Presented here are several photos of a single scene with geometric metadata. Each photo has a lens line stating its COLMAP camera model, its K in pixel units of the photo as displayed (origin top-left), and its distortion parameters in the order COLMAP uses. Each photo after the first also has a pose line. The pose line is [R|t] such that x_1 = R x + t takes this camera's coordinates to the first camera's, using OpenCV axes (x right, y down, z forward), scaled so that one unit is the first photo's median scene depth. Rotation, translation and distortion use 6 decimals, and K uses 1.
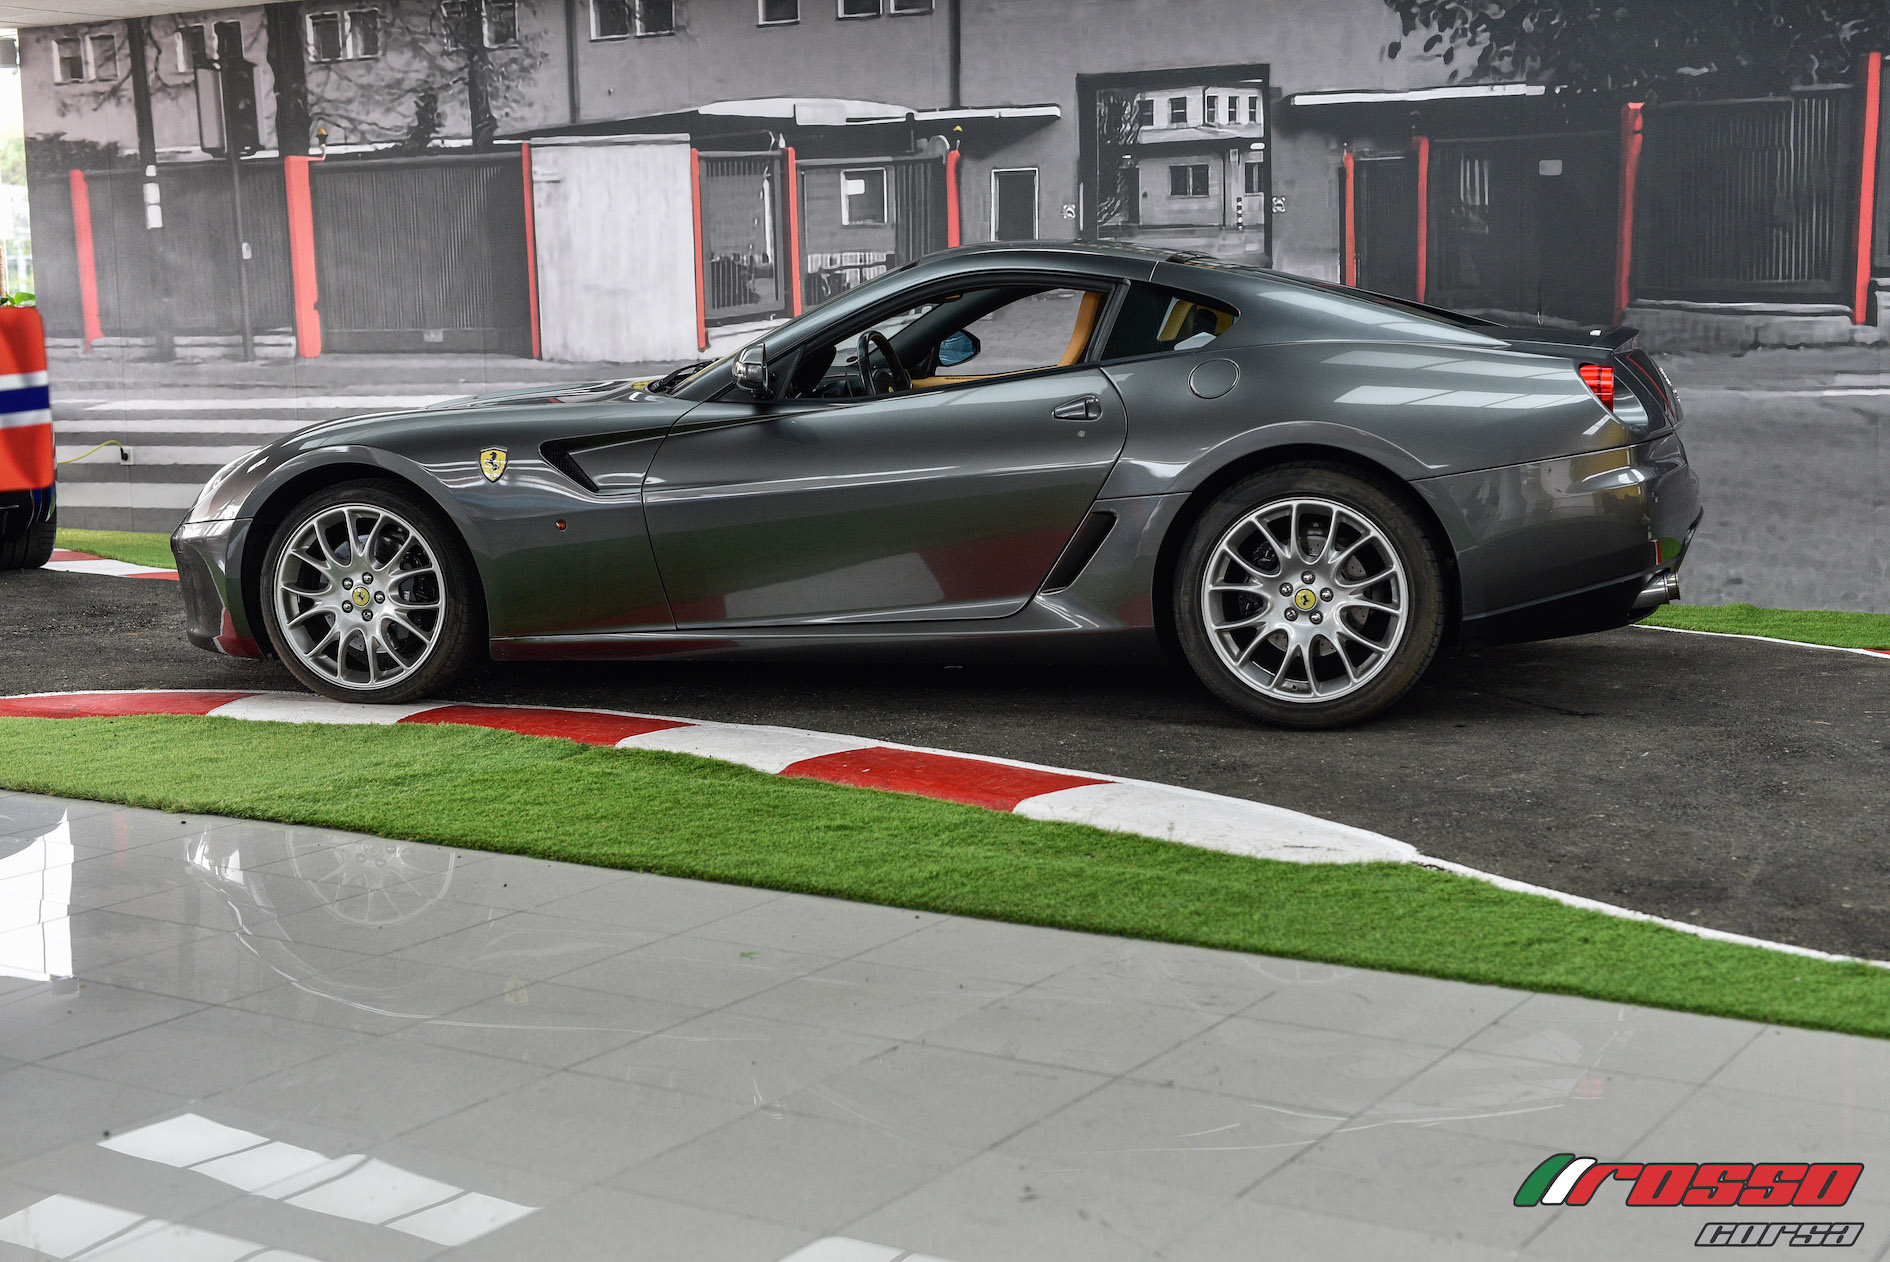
lens RADIAL K [[2614.4, 0, 948.2], [0, 2614.4, 637.8], [0, 0, 1]] dist [0.001550, 0.000000]
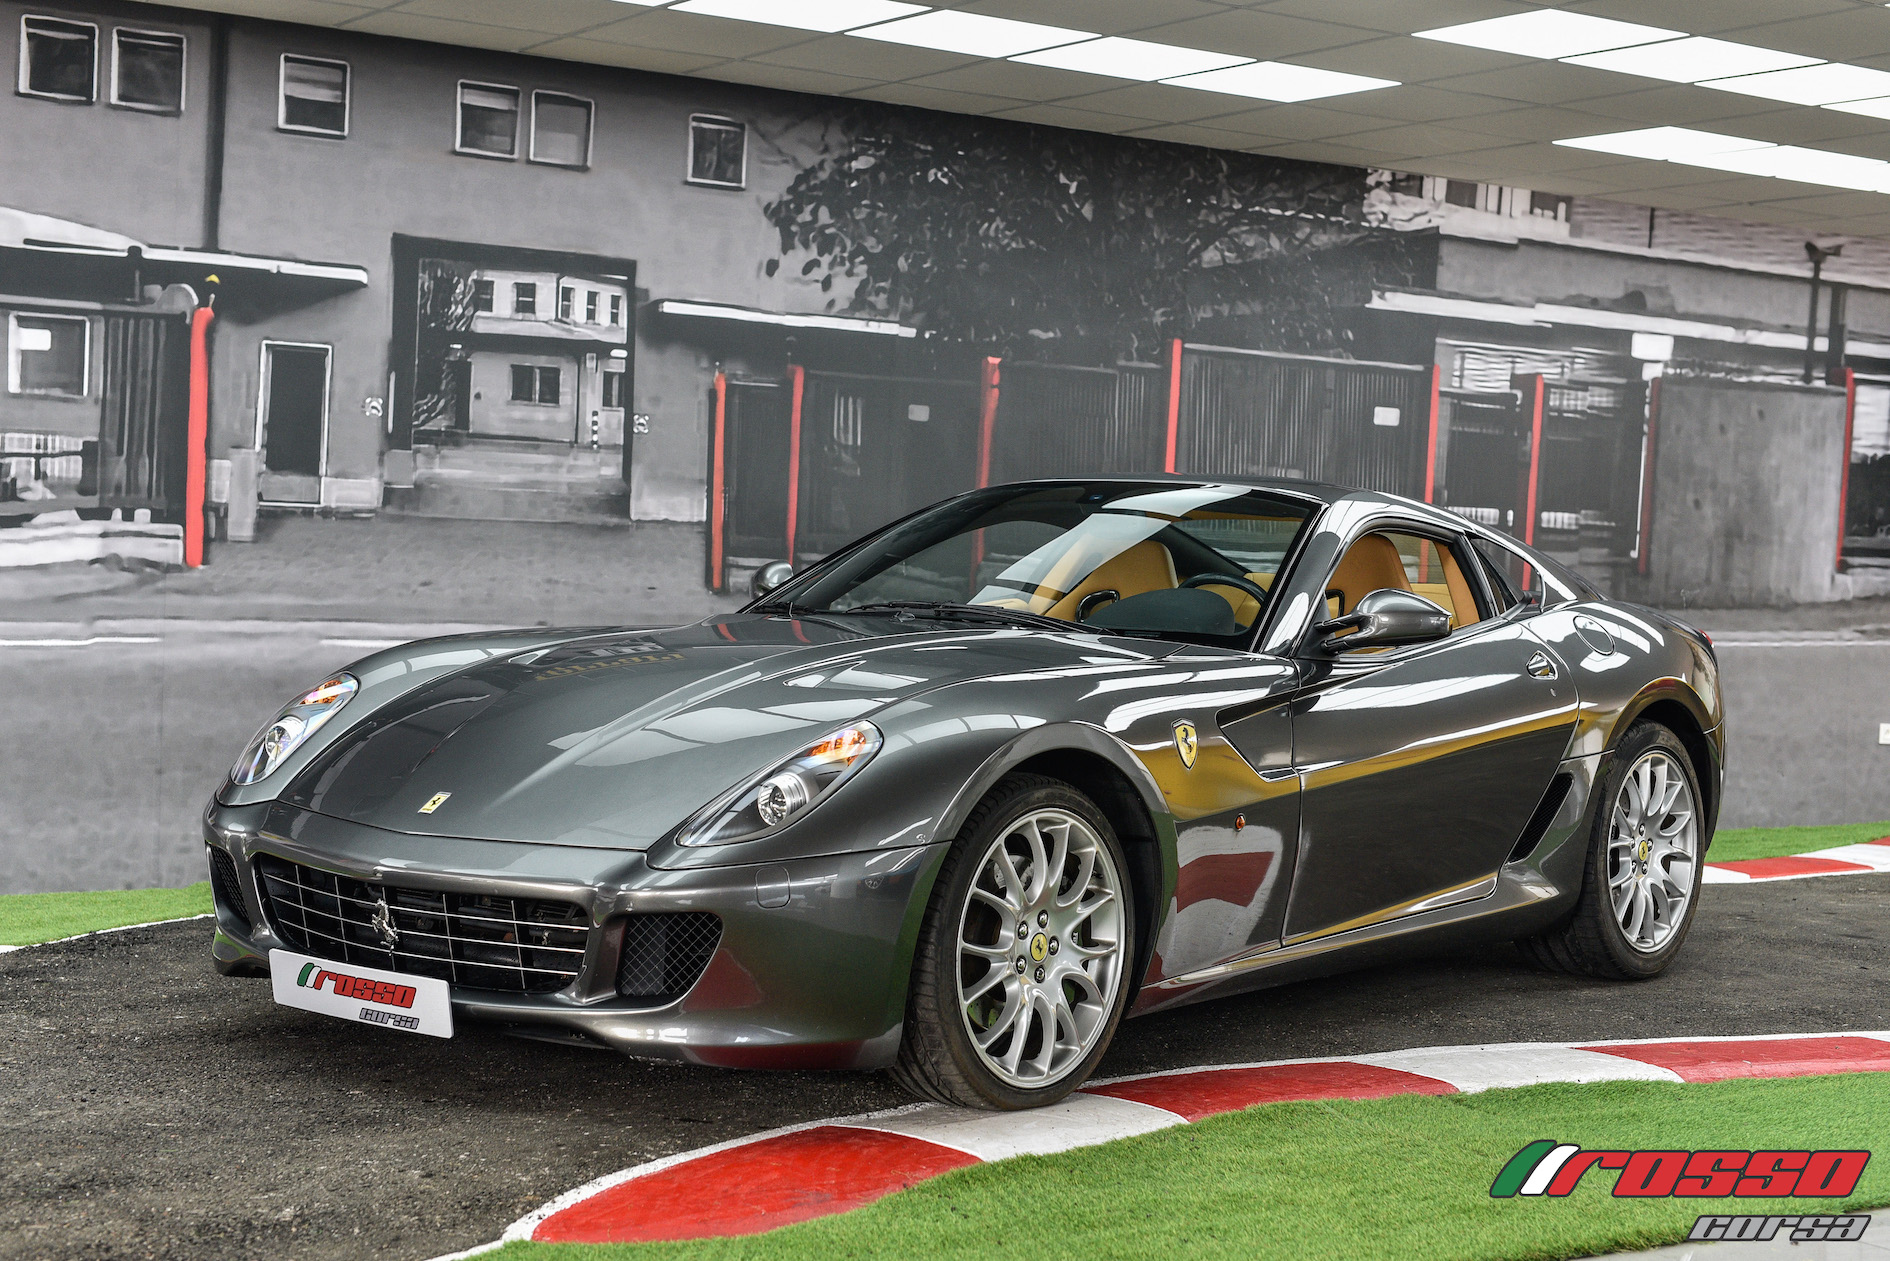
lens RADIAL K [[2820.4, 0, 934.3], [0, 2820.4, 610.4], [0, 0, 1]] dist [-0.004949, 0.000000]
pose [[0.411526, 0.014630, 0.911281, -0.696864], [0.078244, 0.995613, -0.051318, -0.052275], [-0.908033, 0.092421, 0.408576, 0.562826]]
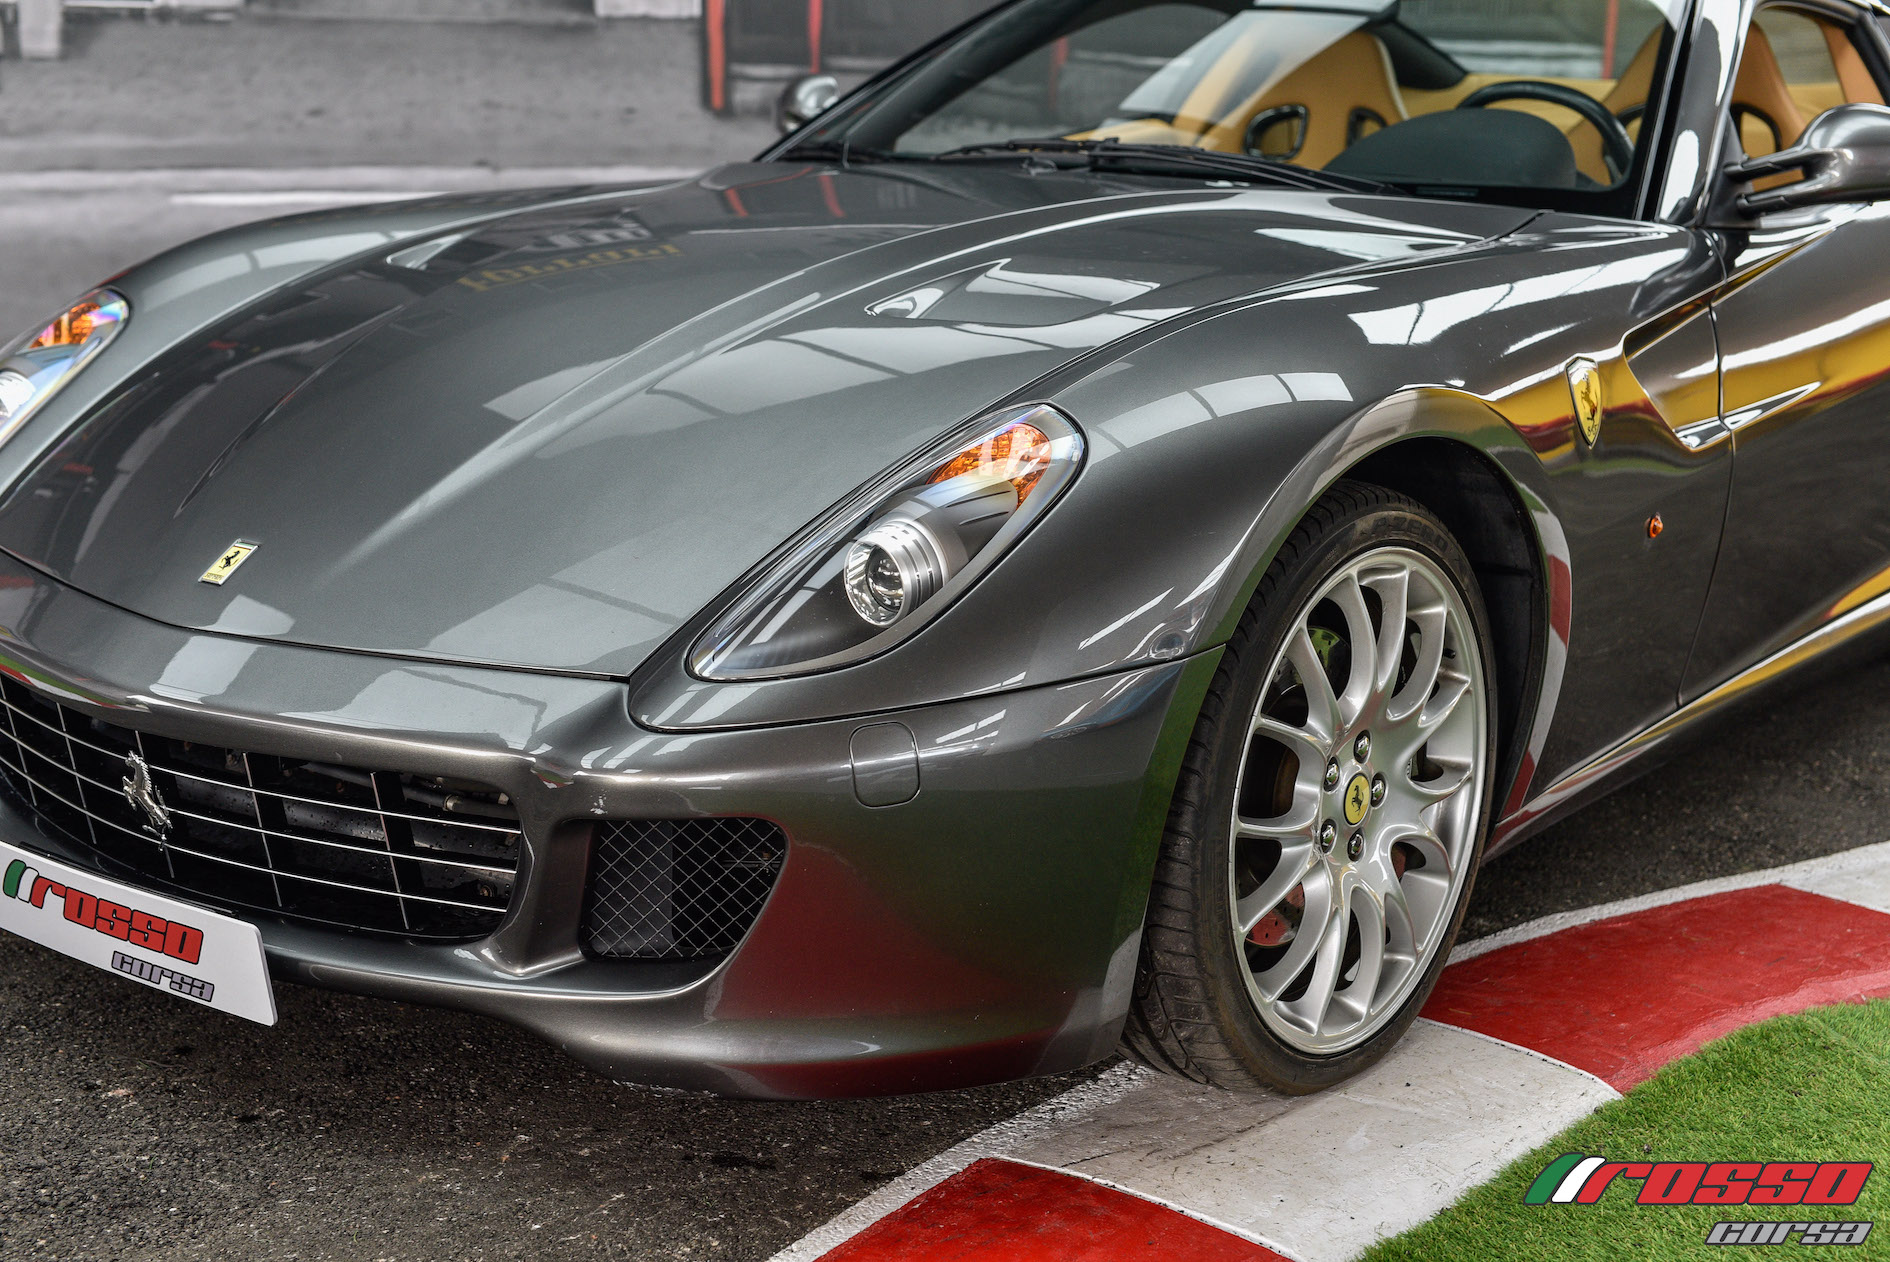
lens RADIAL K [[2614.4, 0, 952.1], [0, 2614.4, 641.3], [0, 0, 1]] dist [0.001550, 0.000000]
pose [[0.396485, -0.179027, 0.900416, -0.446008], [0.099148, 0.983415, 0.151871, -0.077172], [-0.912671, 0.029060, 0.407660, 0.703289]]
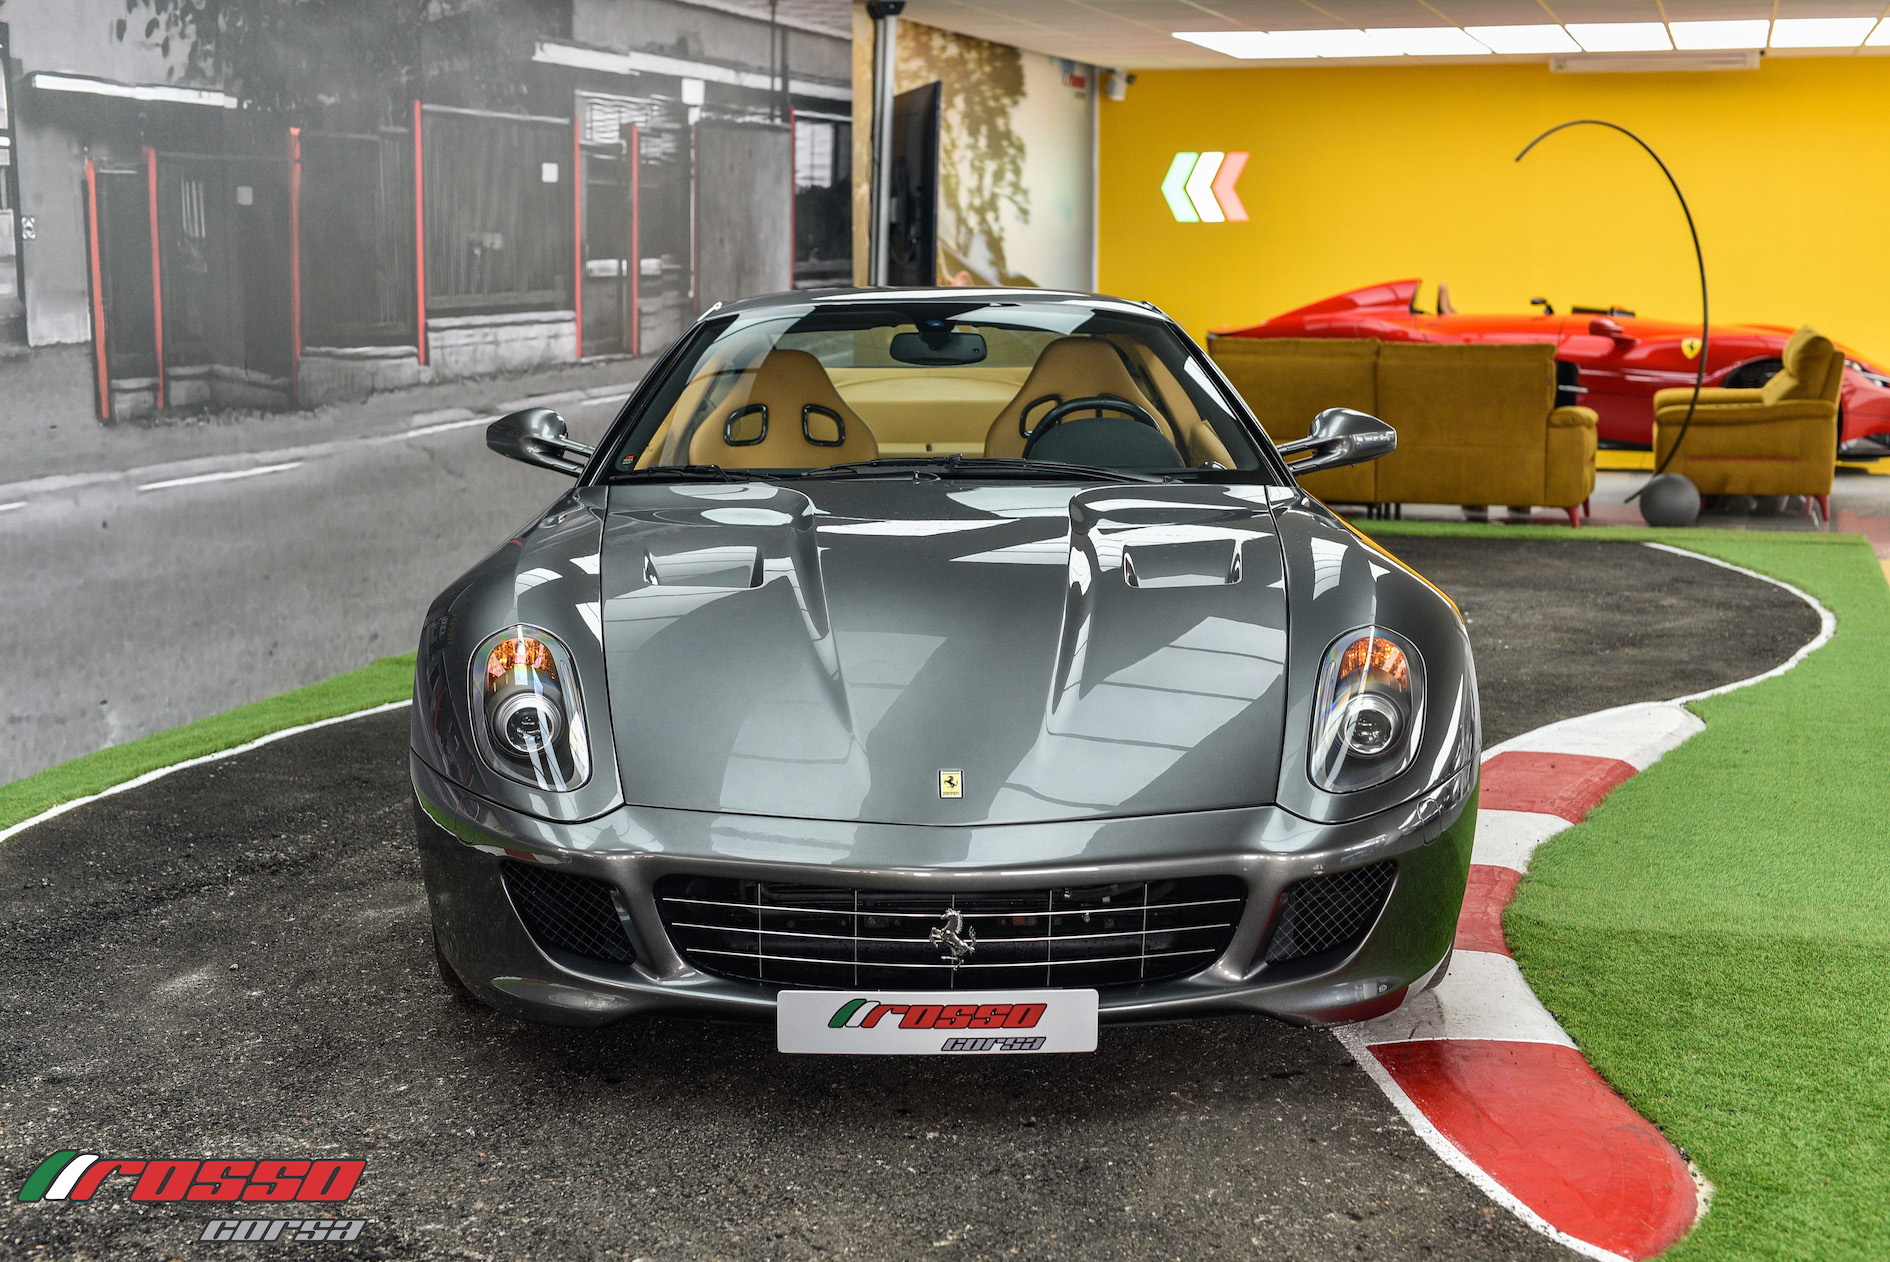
lens RADIAL K [[2614.4, 0, 931.7], [0, 2614.4, 646.9], [0, 0, 1]] dist [0.001550, 0.000000]
pose [[-0.266549, -0.133543, 0.954525, -0.642255], [0.135679, 0.975294, 0.174337, -0.151001], [-0.954224, 0.175978, -0.241844, 0.993970]]
